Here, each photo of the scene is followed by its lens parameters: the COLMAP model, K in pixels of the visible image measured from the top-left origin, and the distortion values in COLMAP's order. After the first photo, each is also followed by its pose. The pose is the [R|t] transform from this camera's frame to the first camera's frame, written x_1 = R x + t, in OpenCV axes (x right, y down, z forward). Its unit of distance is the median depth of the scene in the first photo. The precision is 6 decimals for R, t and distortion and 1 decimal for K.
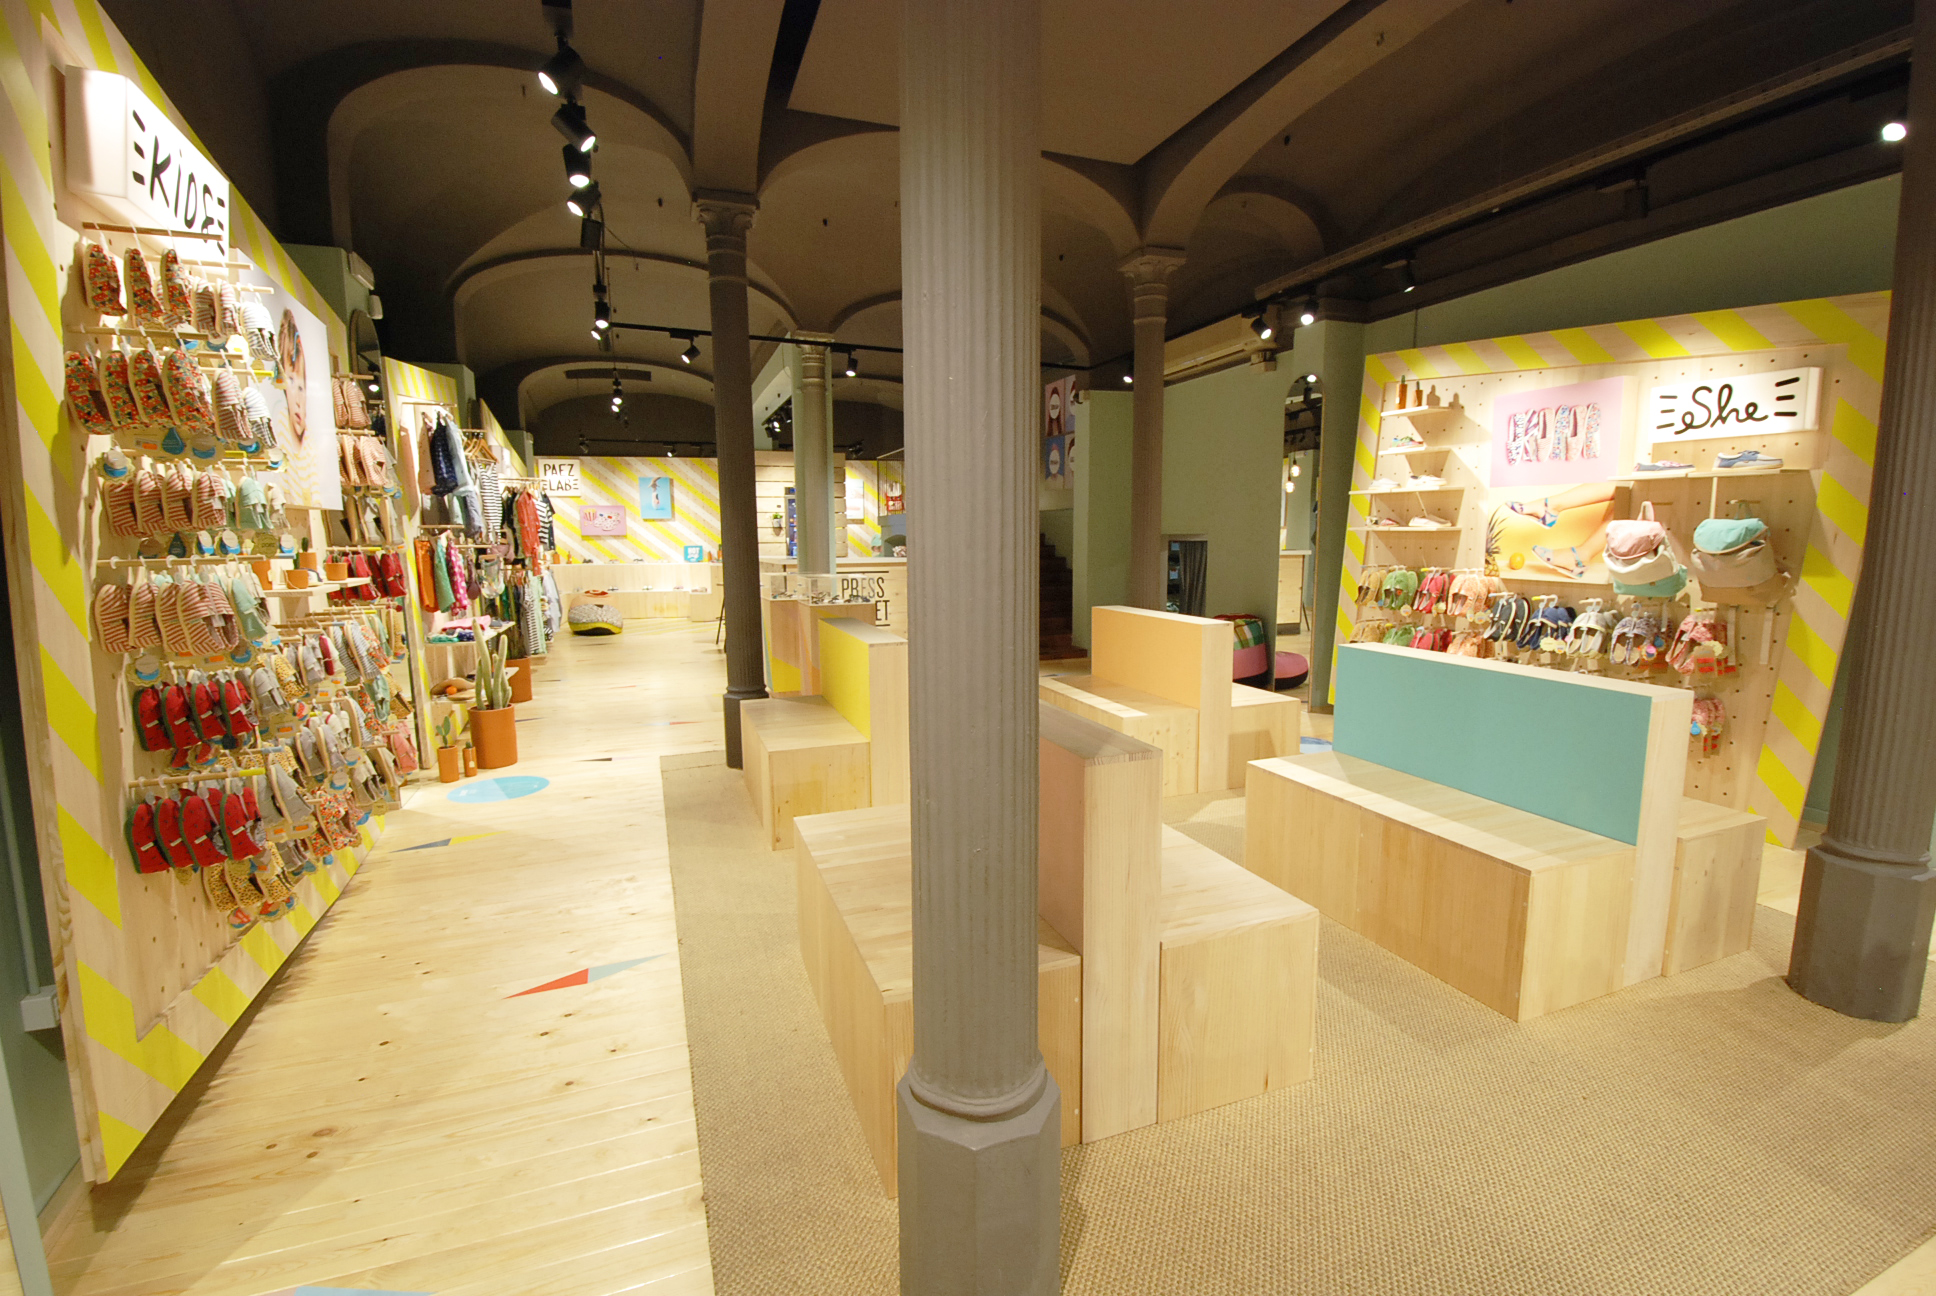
lens RADIAL K [[878.2, 0, 974.0], [0, 878.2, 643.5], [0, 0, 1]] dist [-0.003252, -0.000271]
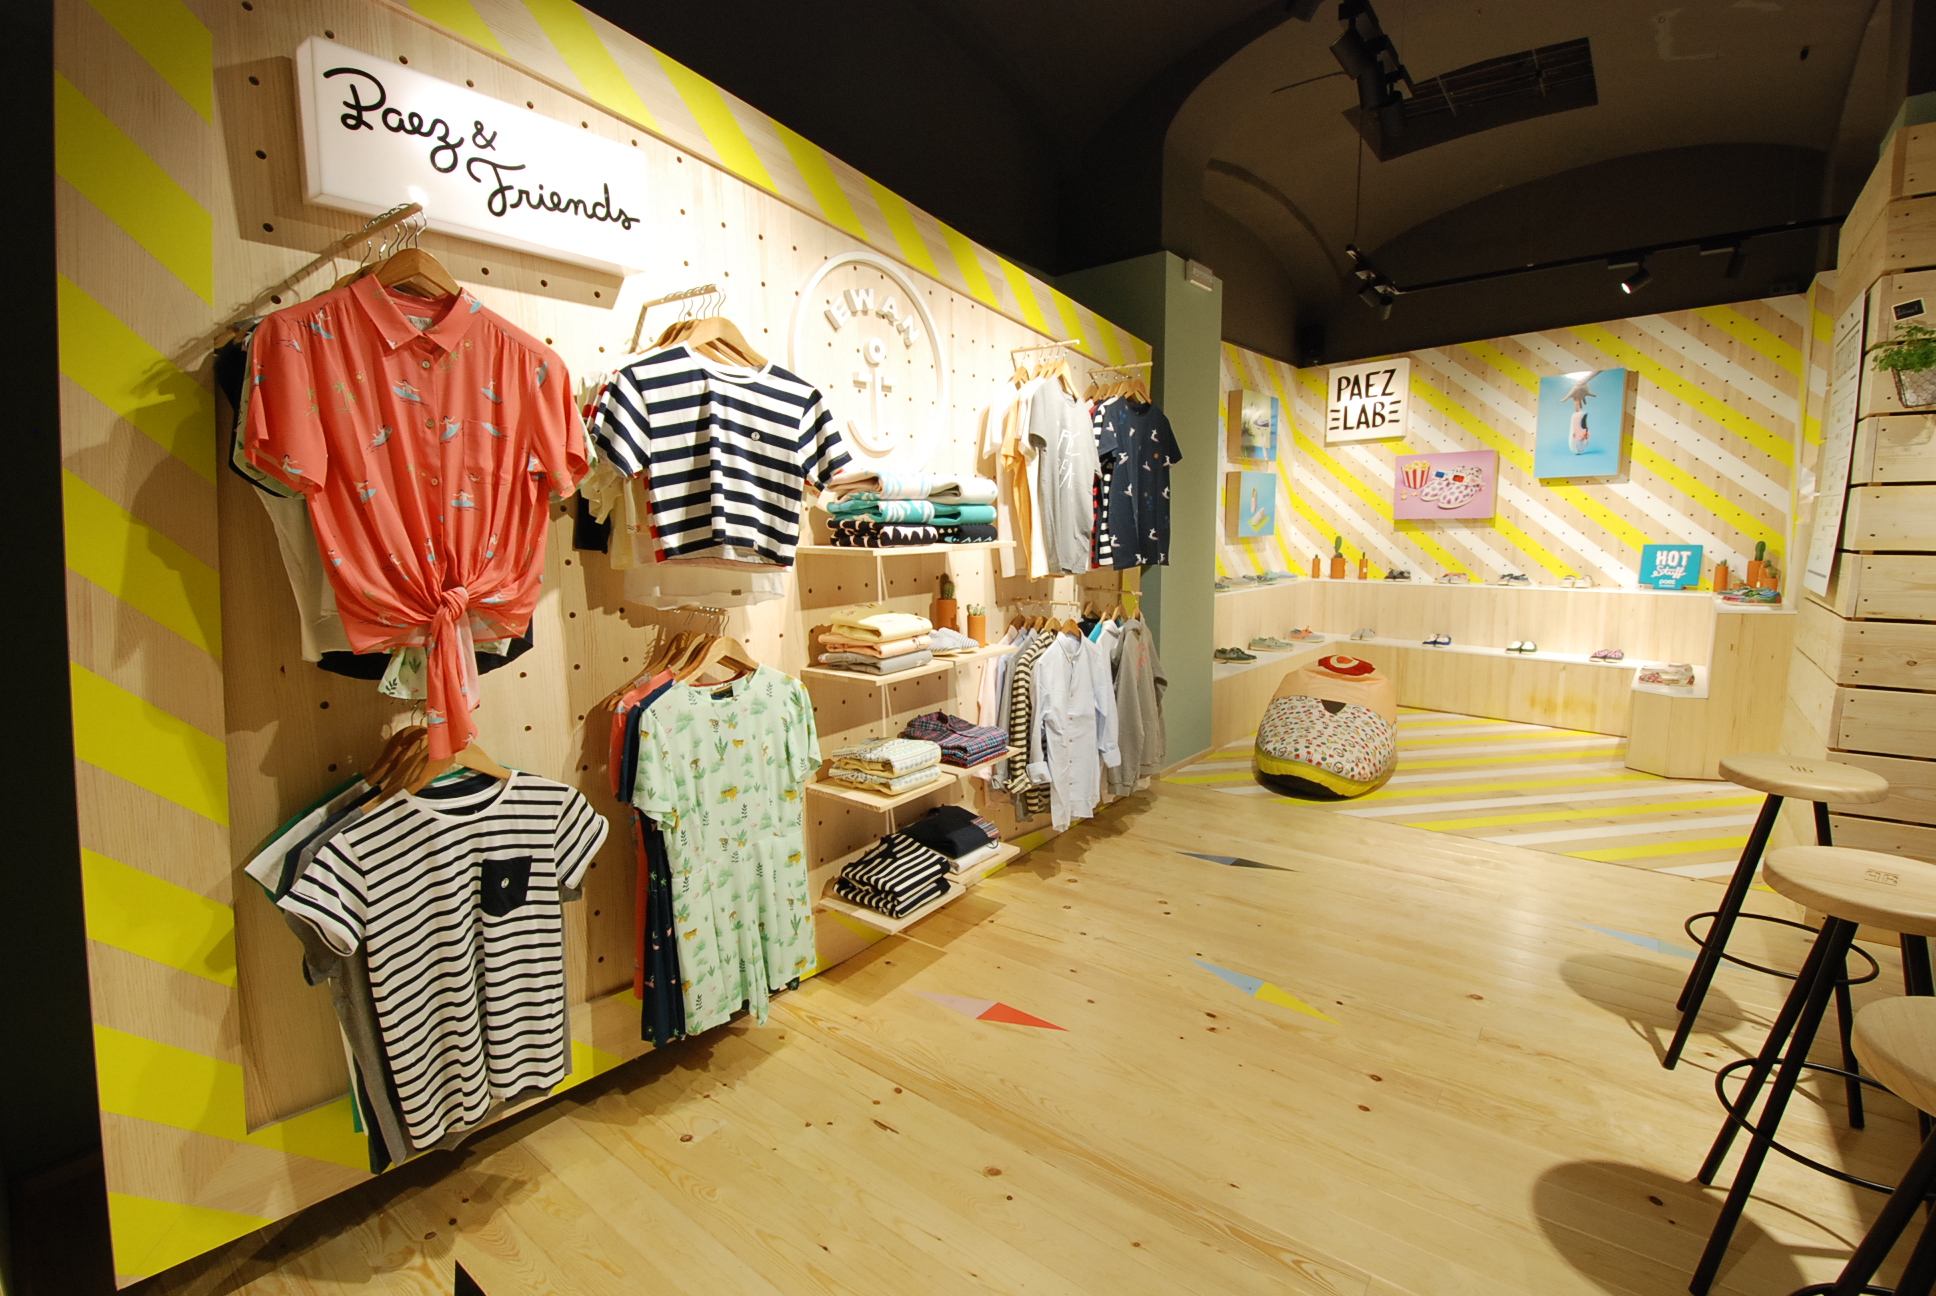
lens RADIAL K [[878.2, 0, 975.9], [0, 878.2, 647.9], [0, 0, 1]] dist [-0.003252, -0.000271]
pose [[0.529967, 0.115294, -0.840145, -0.159426], [-0.089472, 0.992787, 0.079802, -0.071660], [0.843285, 0.032877, 0.536460, 0.553817]]
